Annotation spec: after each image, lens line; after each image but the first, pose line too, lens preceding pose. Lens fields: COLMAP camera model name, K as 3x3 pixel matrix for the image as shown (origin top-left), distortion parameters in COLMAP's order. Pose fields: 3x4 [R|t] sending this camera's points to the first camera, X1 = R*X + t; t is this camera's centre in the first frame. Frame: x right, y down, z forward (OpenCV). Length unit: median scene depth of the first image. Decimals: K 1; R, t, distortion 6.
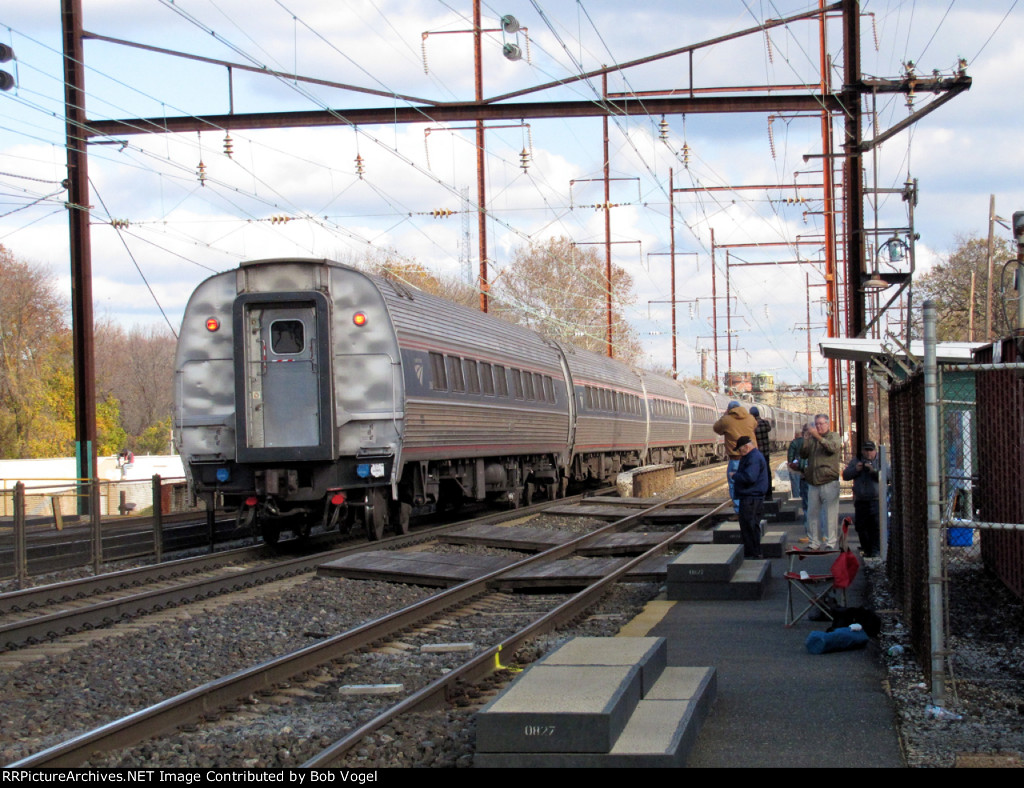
lens RADIAL K [[2357.8, 0, 512.0], [0, 2357.8, 394.0], [0, 0, 1]] dist [0.021469, 0.030021]
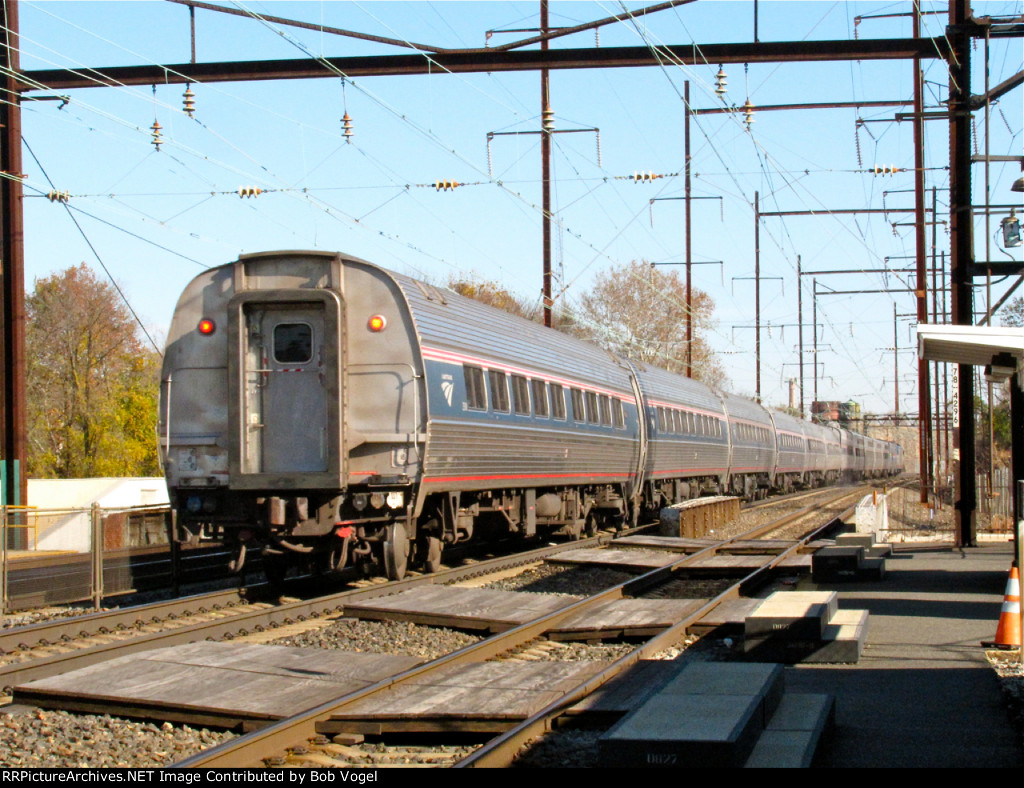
lens RADIAL K [[2132.0, 0, 512.0], [0, 2132.0, 394.0], [0, 0, 1]] dist [0.123387, -0.194270]
pose [[0.998602, 0.010609, -0.051790, 0.026820], [-0.011316, 0.999847, -0.013372, 0.004143], [0.051640, 0.013940, 0.998568, 0.224062]]
